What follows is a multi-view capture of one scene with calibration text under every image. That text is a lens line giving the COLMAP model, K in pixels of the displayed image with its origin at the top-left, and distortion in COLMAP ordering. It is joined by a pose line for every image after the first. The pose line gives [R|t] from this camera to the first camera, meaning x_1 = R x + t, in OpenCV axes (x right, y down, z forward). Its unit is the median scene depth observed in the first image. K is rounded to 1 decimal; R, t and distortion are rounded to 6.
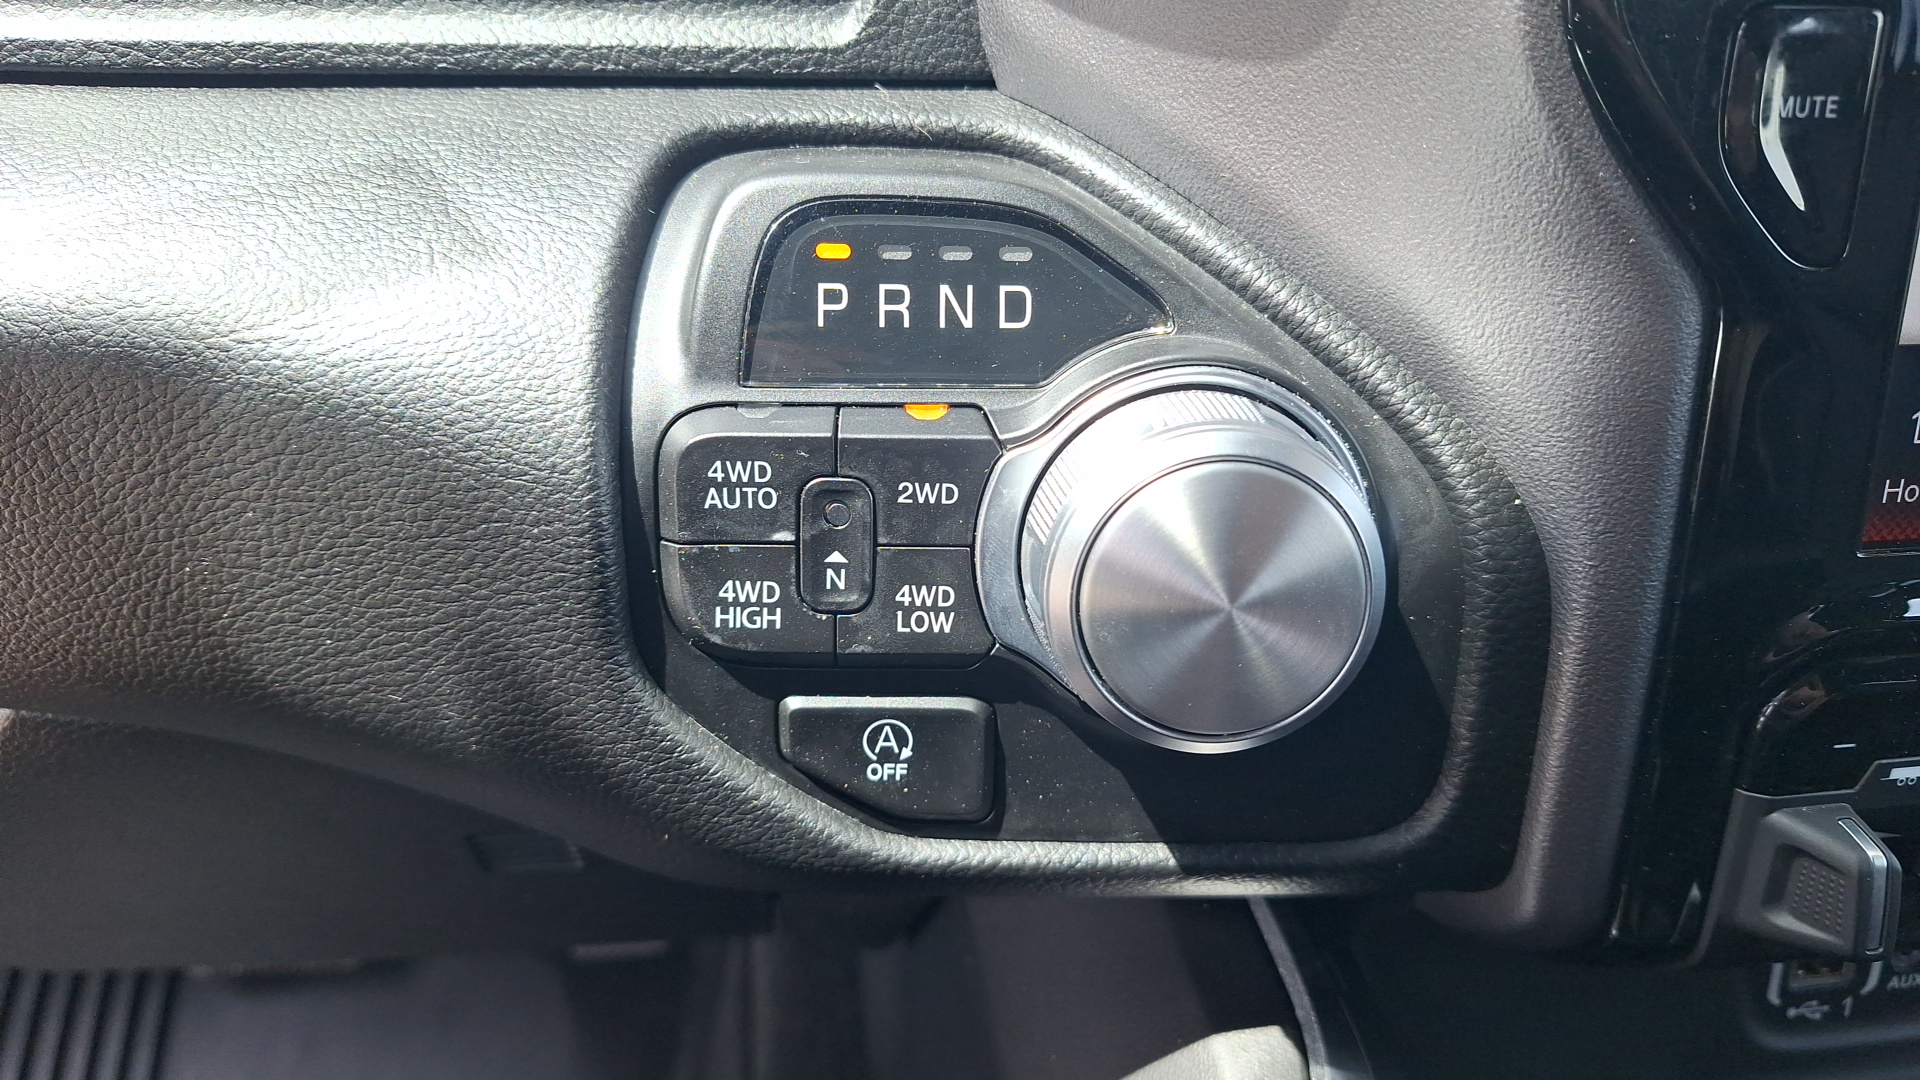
lens RADIAL K [[1326.9, 0, 962.7], [0, 1326.9, 497.9], [0, 0, 1]] dist [0.109174, -0.116283]
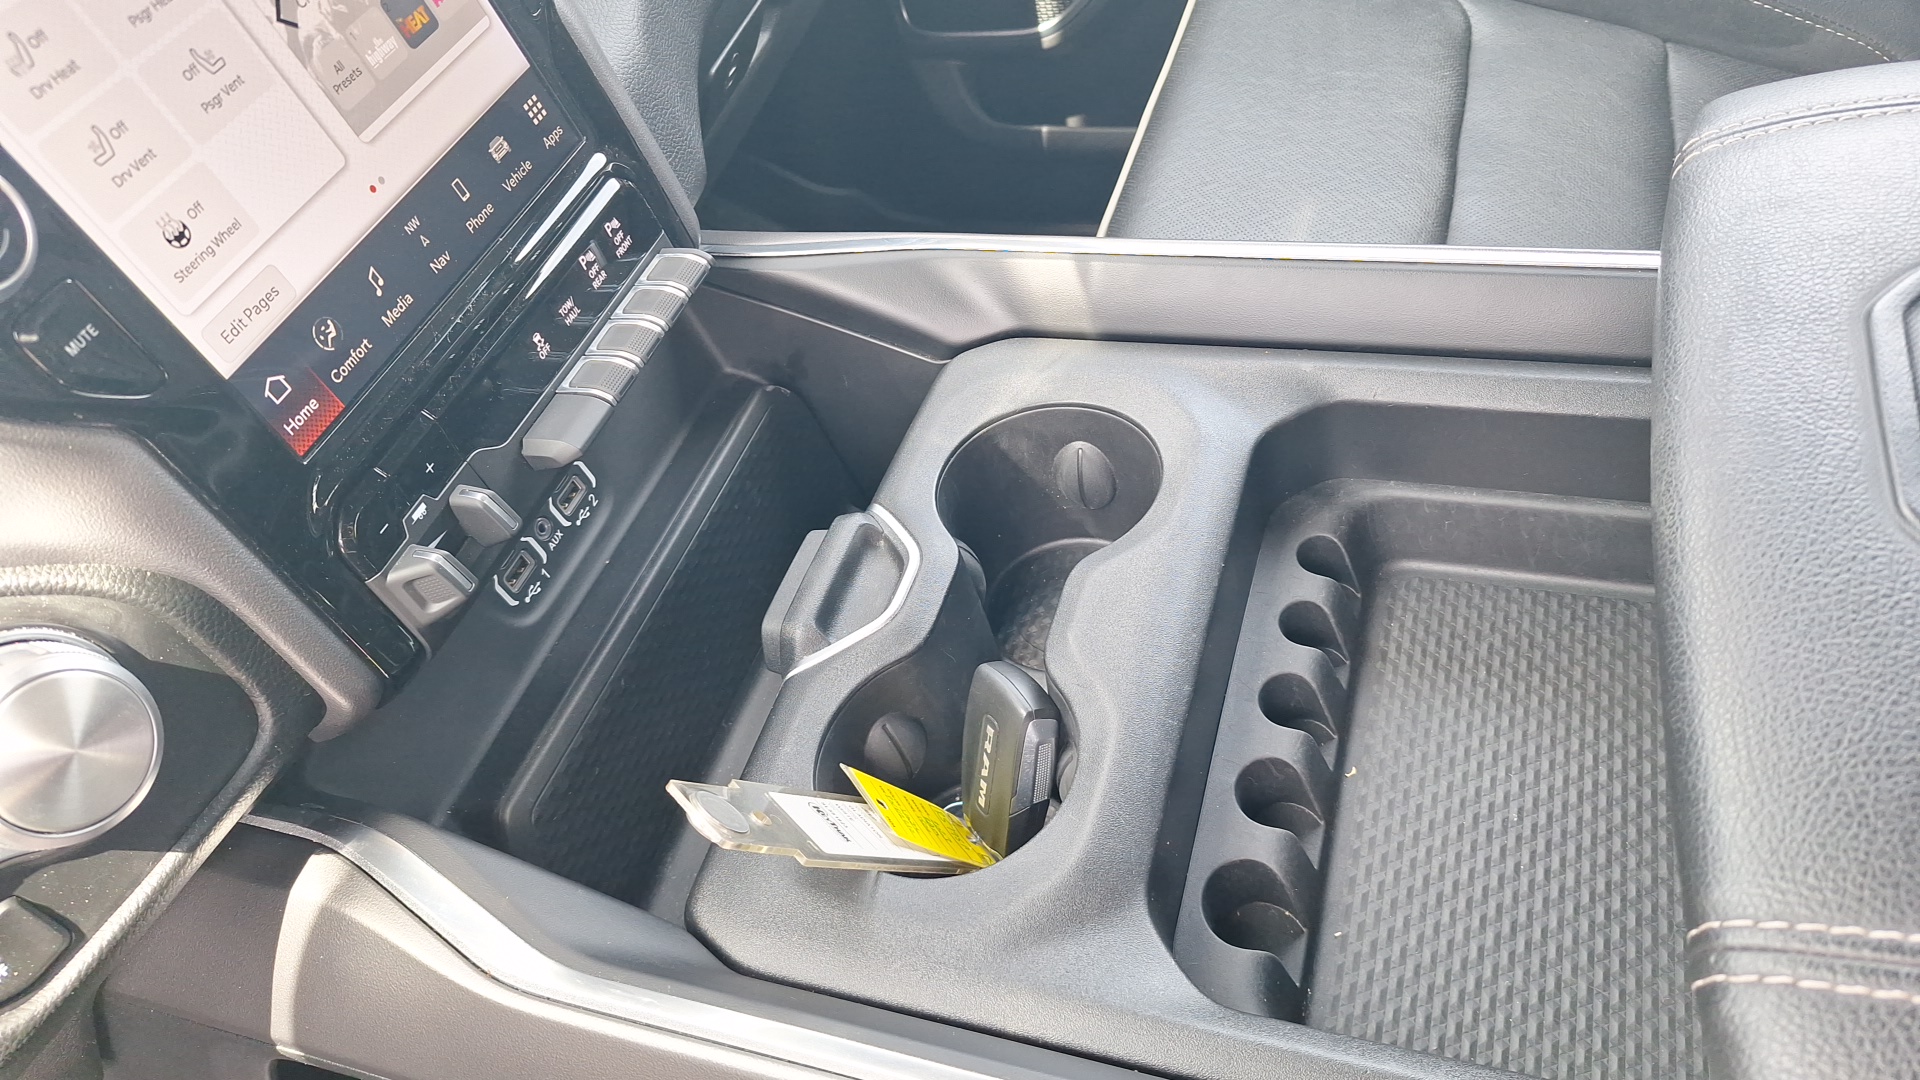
lens RADIAL K [[1353.4, 0, 972.2], [0, 1353.4, 517.1], [0, 0, 1]] dist [0.082138, -0.098278]
pose [[0.439112, -0.722356, 0.534211, -0.024994], [0.590095, 0.680255, 0.434789, -0.188413], [-0.677472, 0.124314, 0.724967, -1.016418]]
